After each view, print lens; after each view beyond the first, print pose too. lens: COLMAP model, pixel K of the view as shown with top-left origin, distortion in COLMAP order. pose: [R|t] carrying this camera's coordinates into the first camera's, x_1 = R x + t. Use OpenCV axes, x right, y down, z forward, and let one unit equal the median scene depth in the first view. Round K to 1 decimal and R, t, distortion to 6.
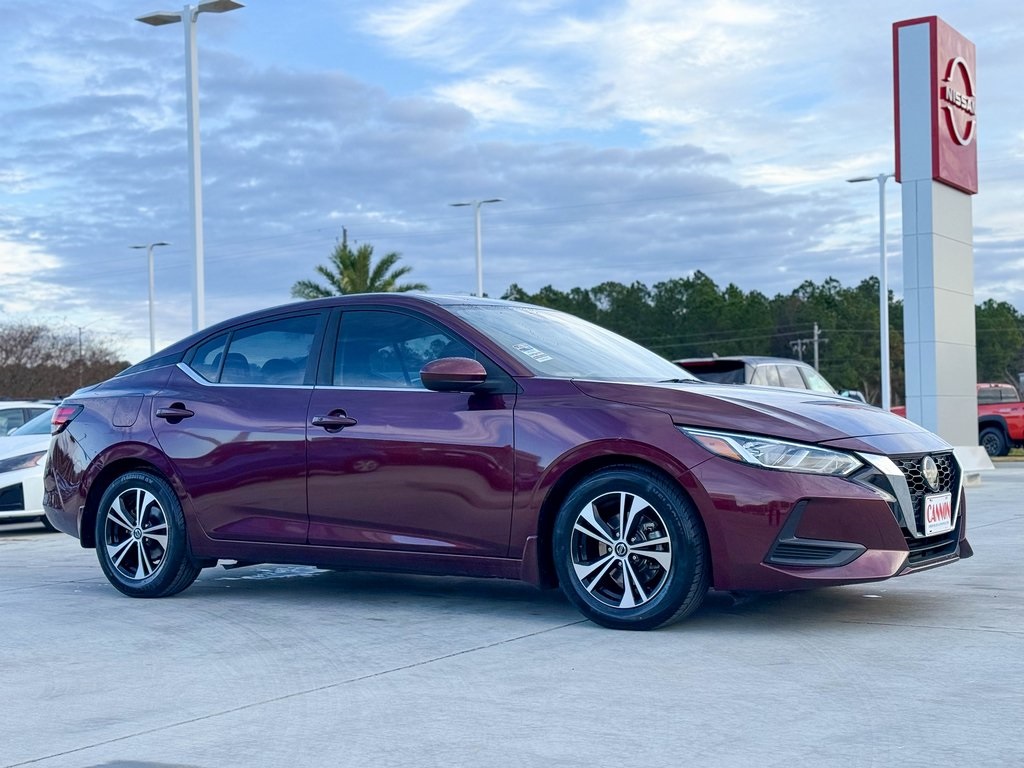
lens RADIAL K [[1441.1, 0, 512.0], [0, 1441.1, 384.0], [0, 0, 1]] dist [0.203844, -0.063022]
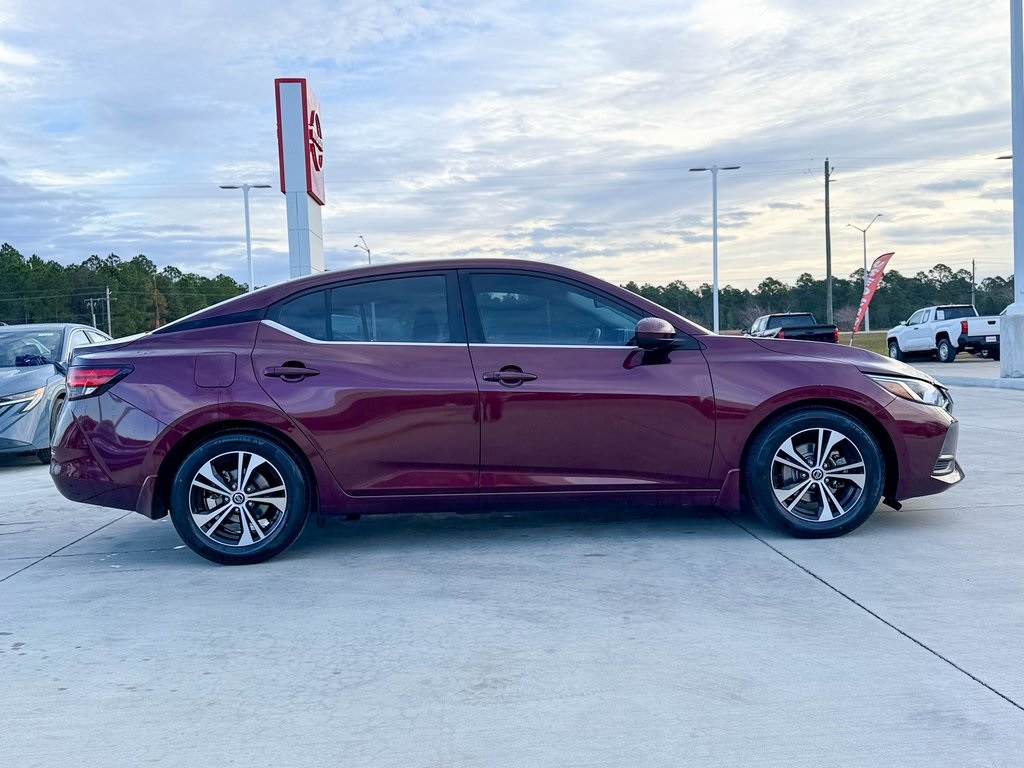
lens RADIAL K [[938.2, 0, 512.0], [0, 938.2, 384.0], [0, 0, 1]] dist [0.105697, -0.171608]
pose [[0.804952, -0.038652, 0.592079, -0.120634], [0.004195, 0.998222, 0.059463, -0.002103], [-0.593324, -0.045381, 0.803683, 0.101920]]
